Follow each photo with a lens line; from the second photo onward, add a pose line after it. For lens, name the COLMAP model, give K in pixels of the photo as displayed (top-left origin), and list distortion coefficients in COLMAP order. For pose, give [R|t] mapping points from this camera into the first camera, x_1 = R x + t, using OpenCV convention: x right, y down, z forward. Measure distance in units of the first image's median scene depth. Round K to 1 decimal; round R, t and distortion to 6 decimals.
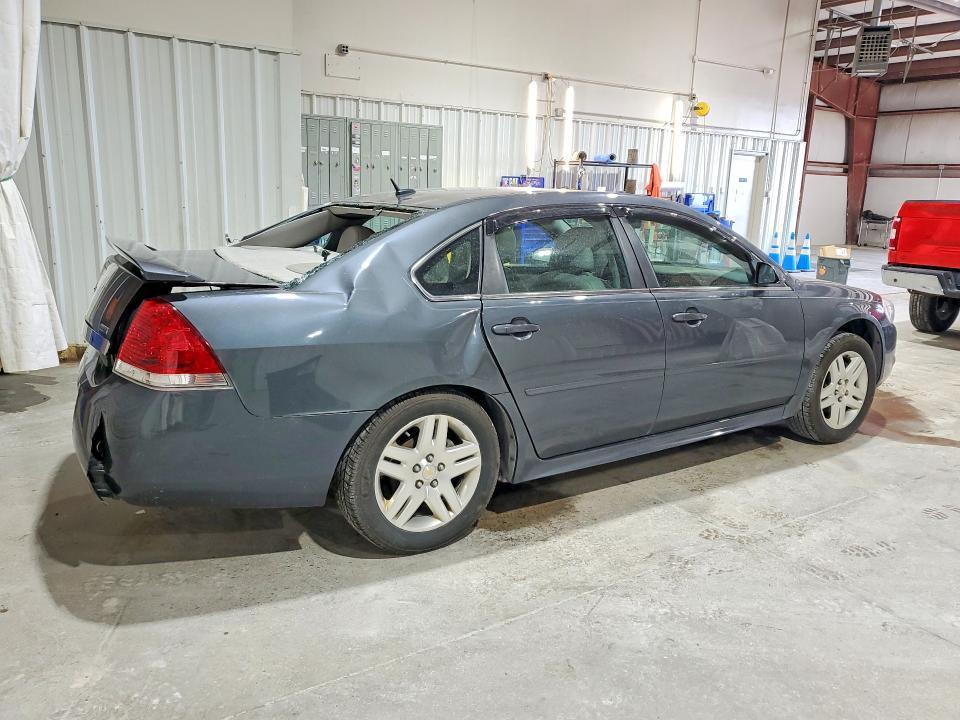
lens RADIAL K [[756.7, 0, 473.5], [0, 756.7, 360.0], [0, 0, 1]] dist [0.016941, -0.000123]
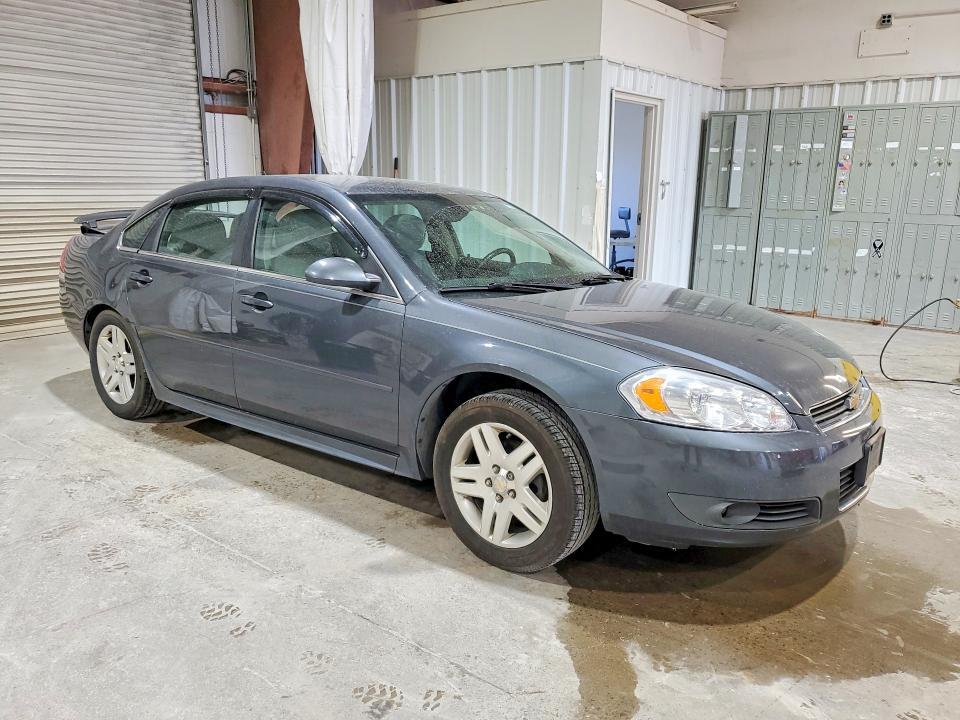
lens RADIAL K [[756.7, 0, 473.5], [0, 756.7, 360.0], [0, 0, 1]] dist [0.016941, -0.000123]
pose [[0.318265, 0.193875, -0.927966, 1.239382], [-0.217688, 0.967654, 0.127506, -0.161558], [0.922670, 0.161426, 0.350174, 0.891248]]
